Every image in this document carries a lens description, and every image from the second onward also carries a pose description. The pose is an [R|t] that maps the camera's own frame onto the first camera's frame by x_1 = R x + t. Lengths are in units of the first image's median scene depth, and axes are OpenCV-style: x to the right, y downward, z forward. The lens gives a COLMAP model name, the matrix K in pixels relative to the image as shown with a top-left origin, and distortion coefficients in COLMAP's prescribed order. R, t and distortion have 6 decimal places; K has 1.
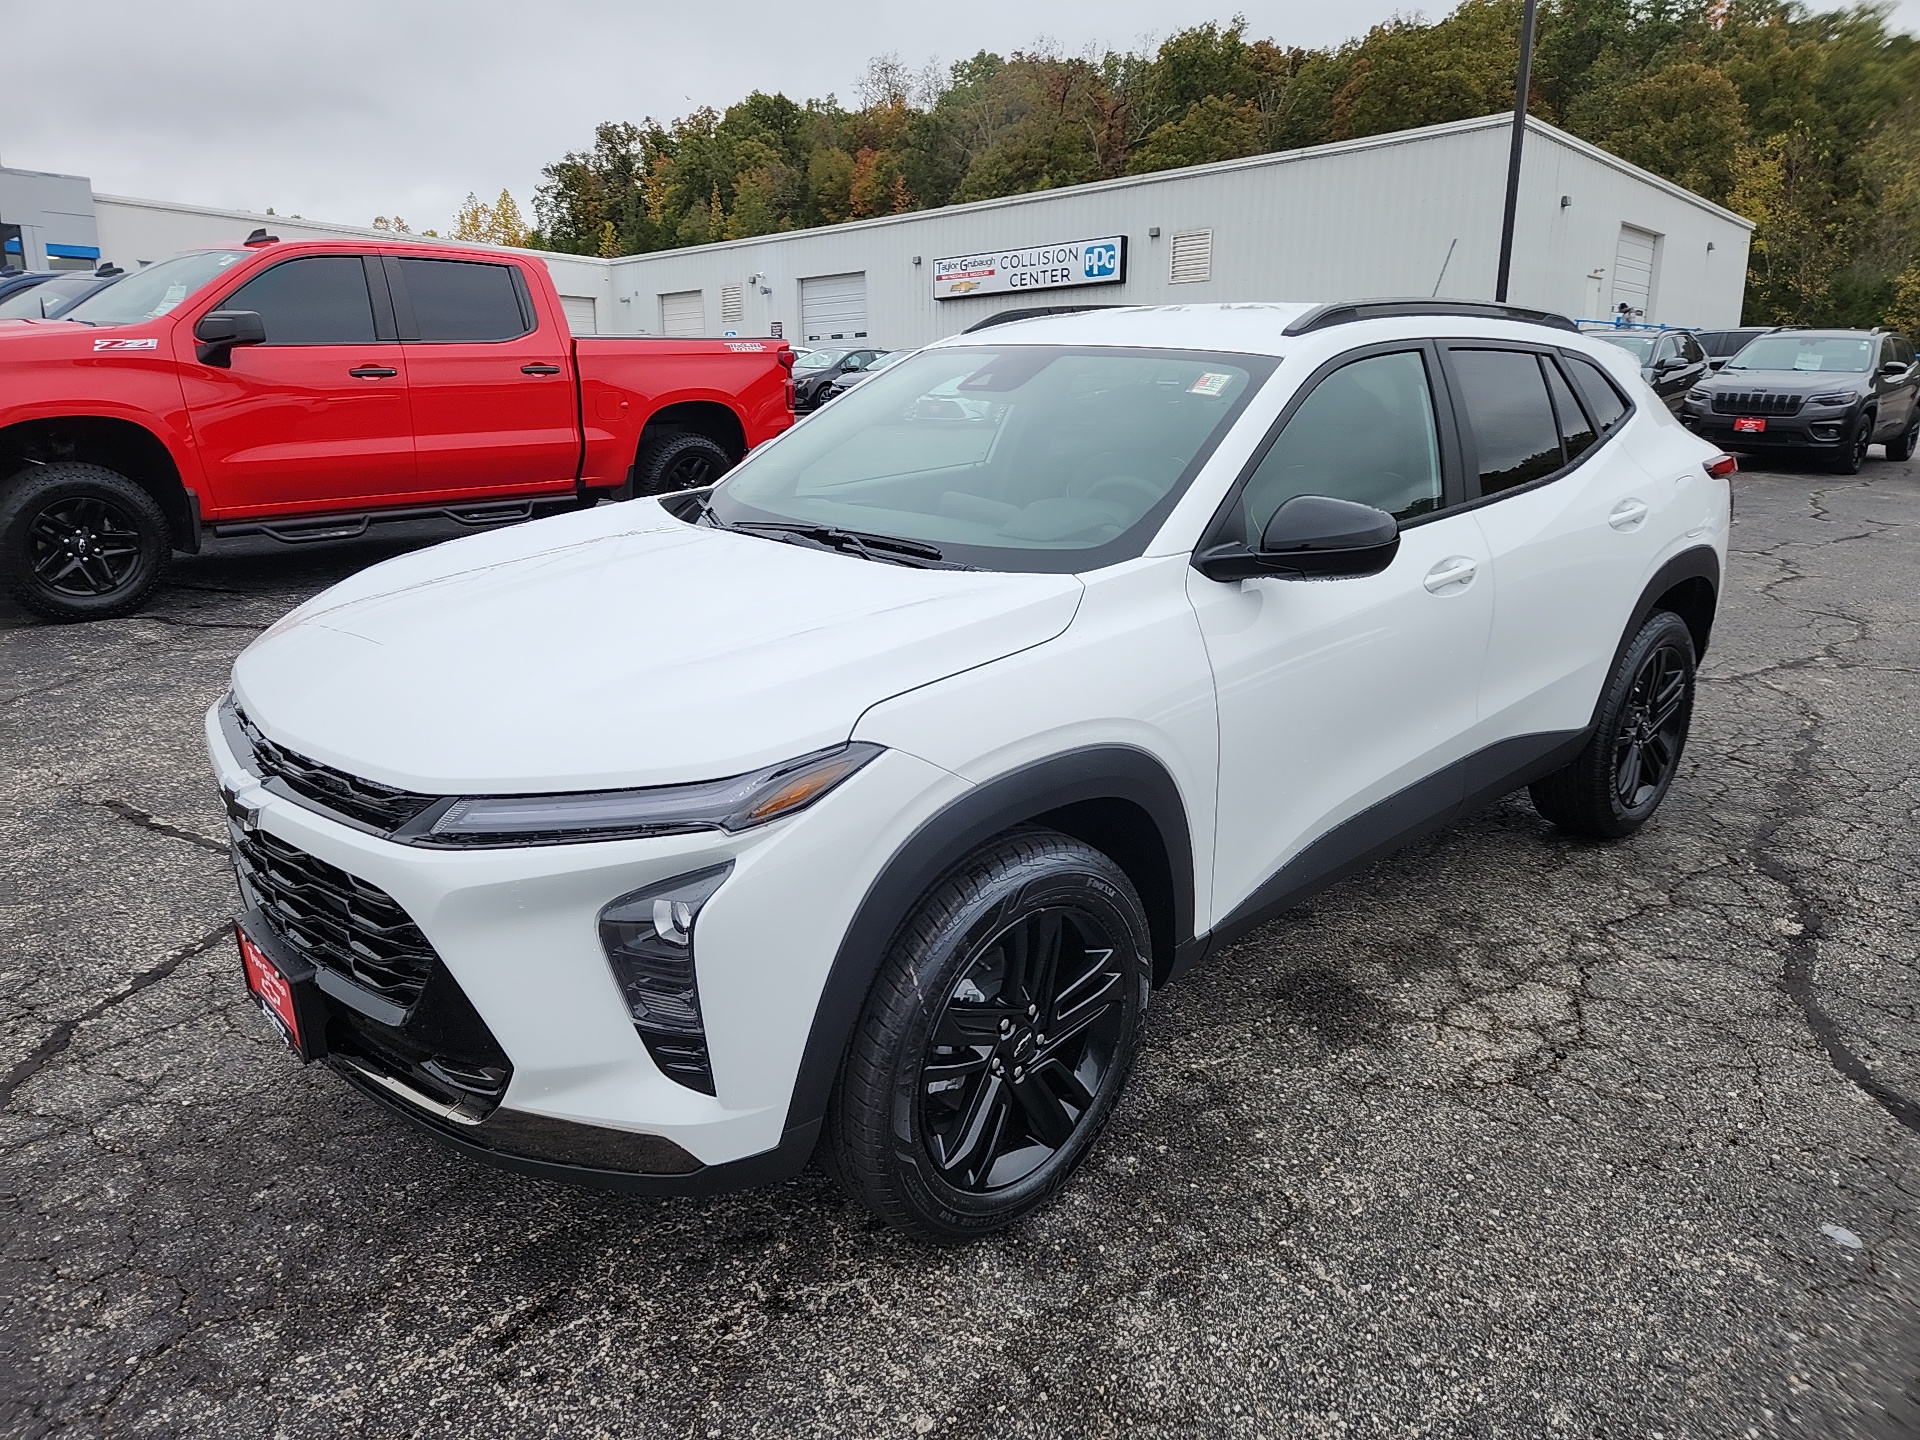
lens RADIAL K [[1243.6, 0, 936.6], [0, 1243.6, 716.0], [0, 0, 1]] dist [0.068360, -0.043014]
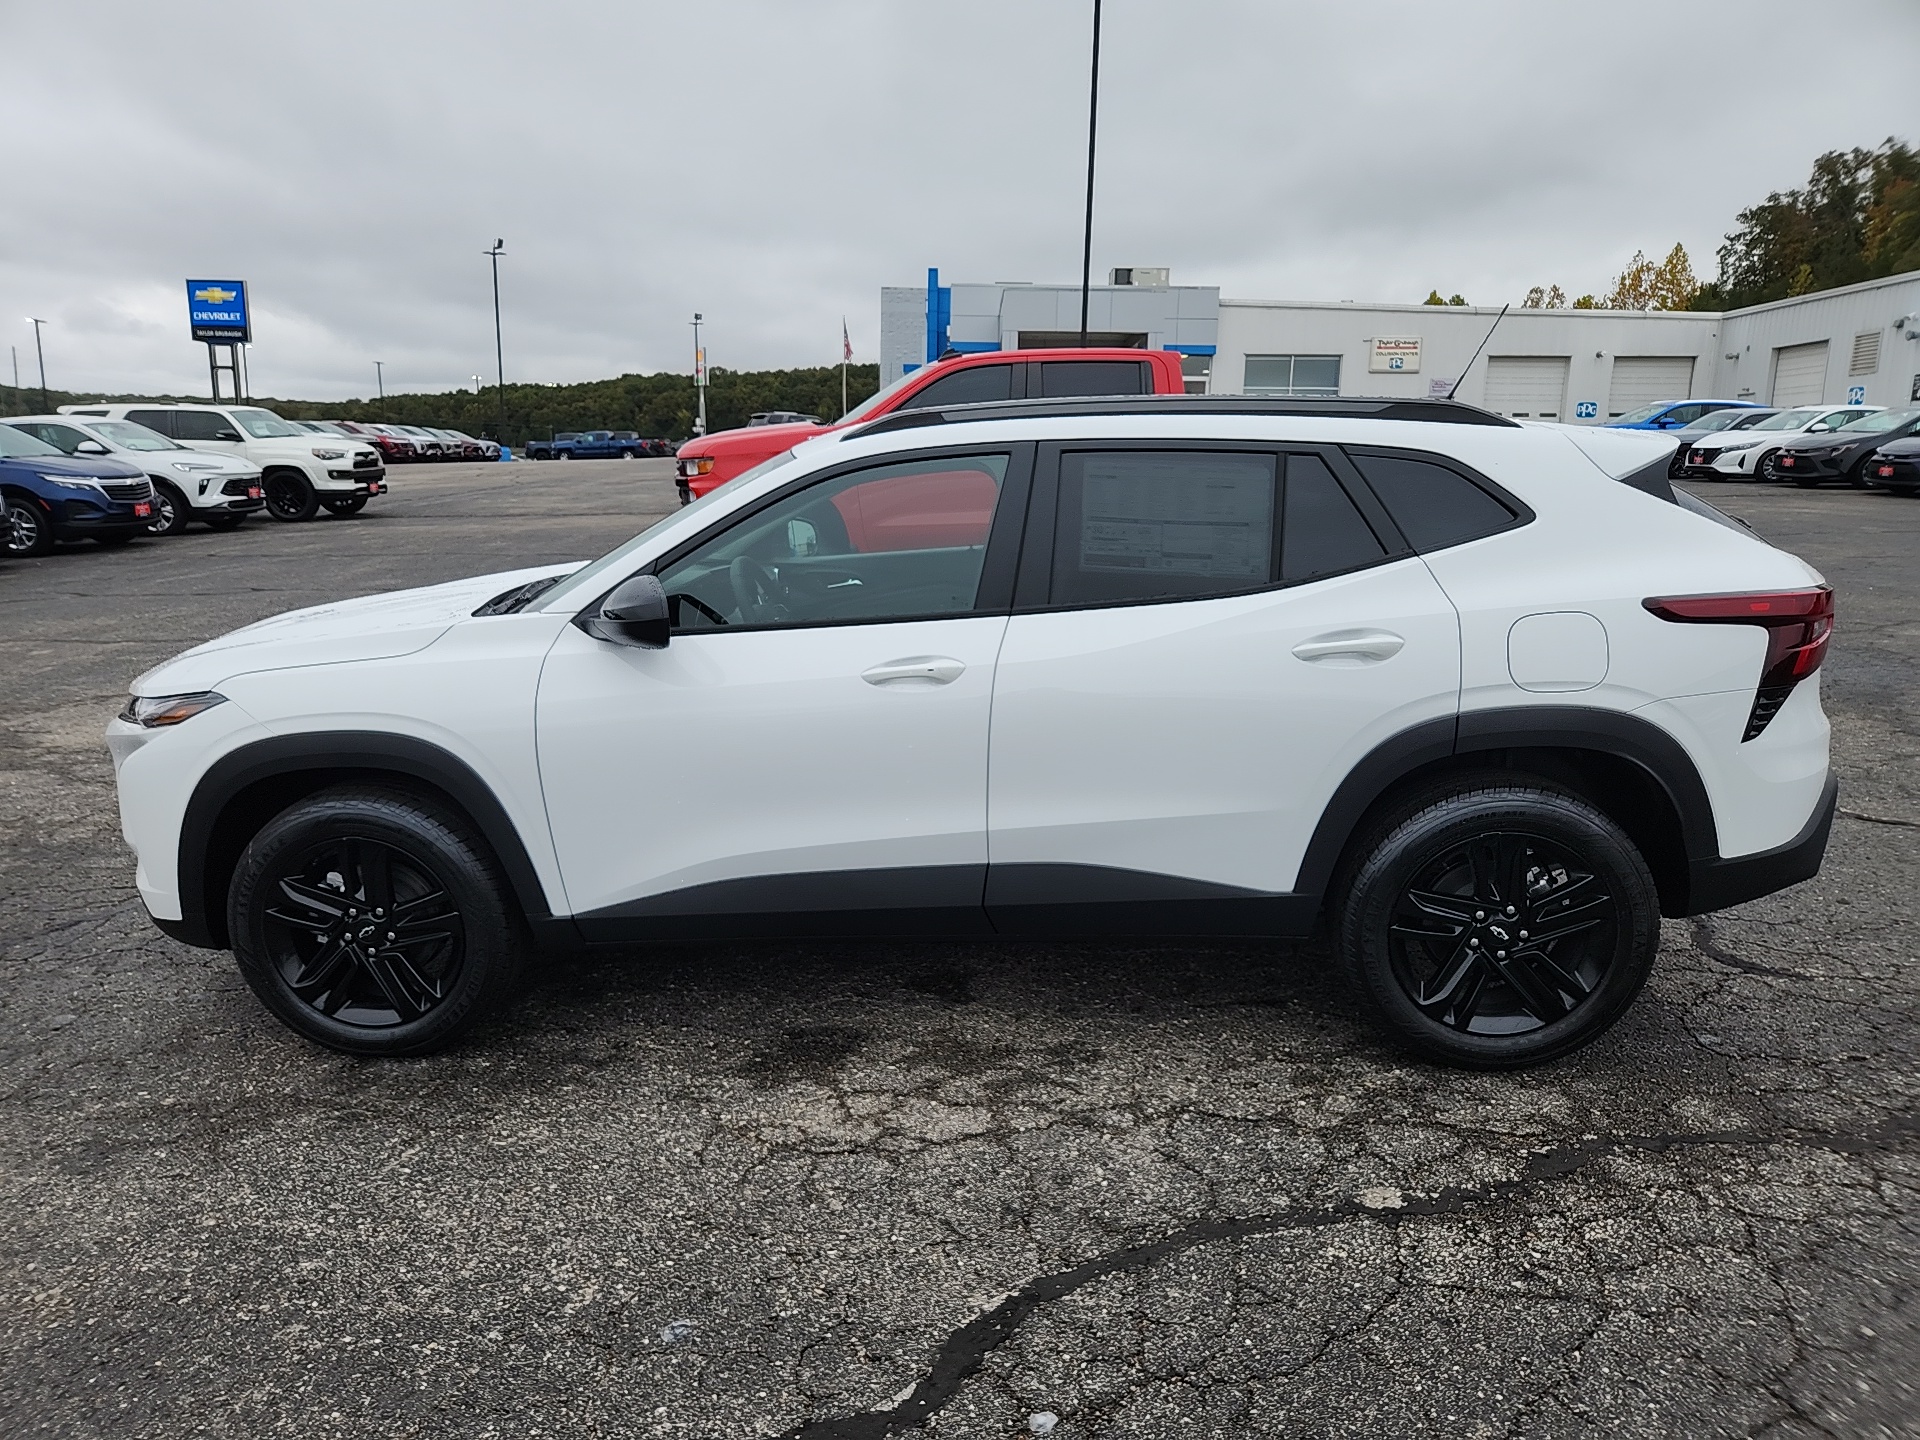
lens RADIAL K [[1284.8, 0, 960.0], [0, 1284.8, 720.0], [0, 0, 1]] dist [0.067961, -0.057934]
pose [[0.696814, 0.145777, -0.702282, 0.995487], [-0.184274, 0.982648, 0.021135, -0.084492], [0.693176, 0.114685, 0.711585, 0.239924]]
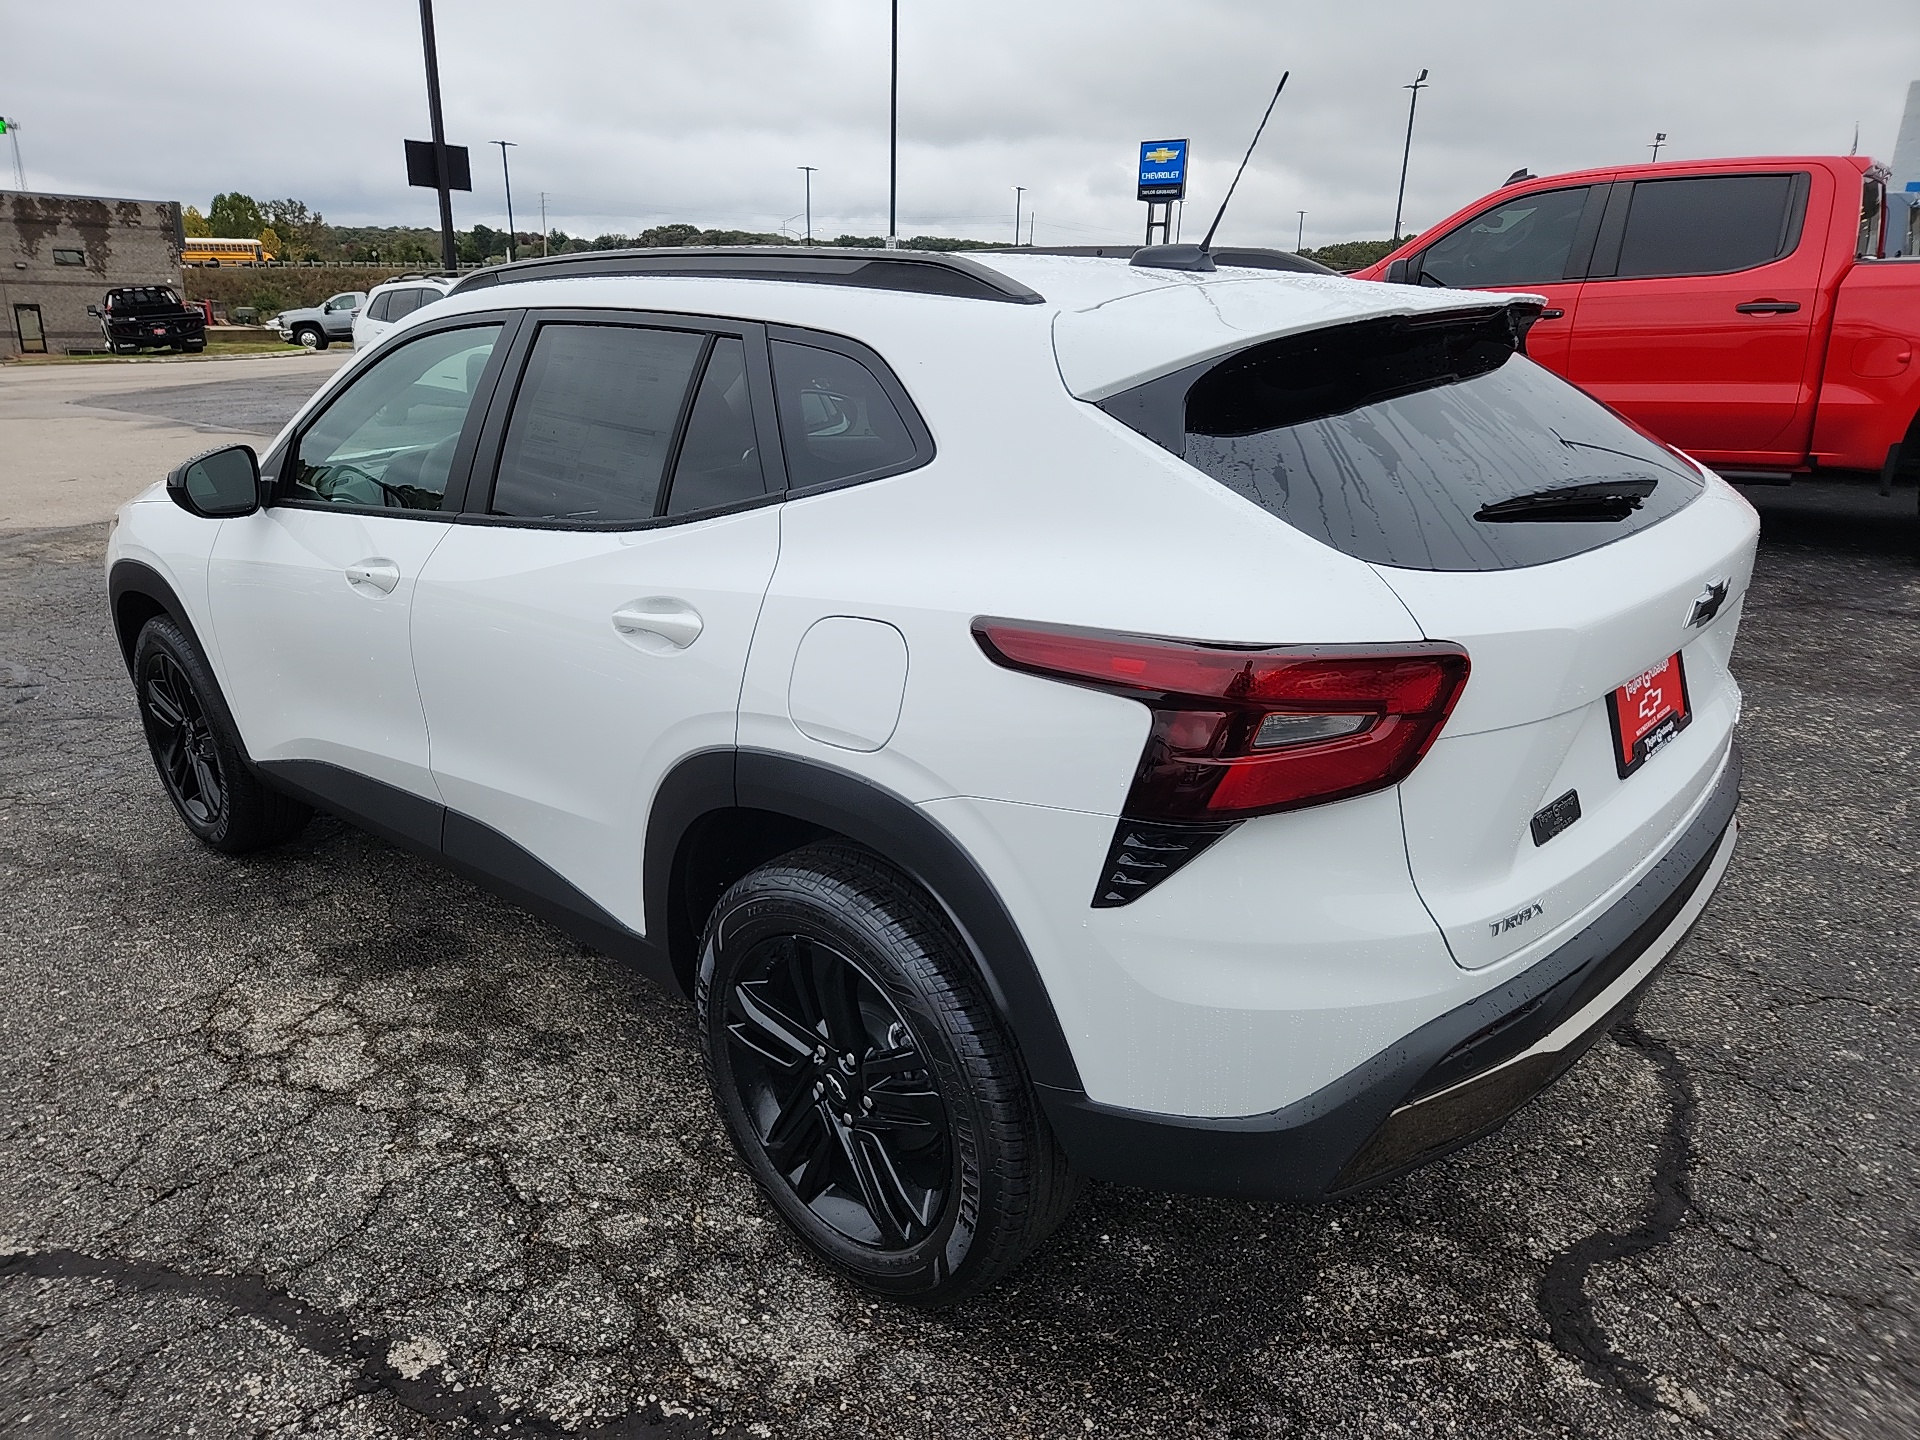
lens RADIAL K [[1284.8, 0, 960.0], [0, 1284.8, 720.0], [0, 0, 1]] dist [0.067961, -0.057934]
pose [[0.102056, 0.307480, -0.946066, 1.155914], [-0.259863, 0.926250, 0.273007, -0.318647], [0.960237, 0.217986, 0.174432, 1.066981]]
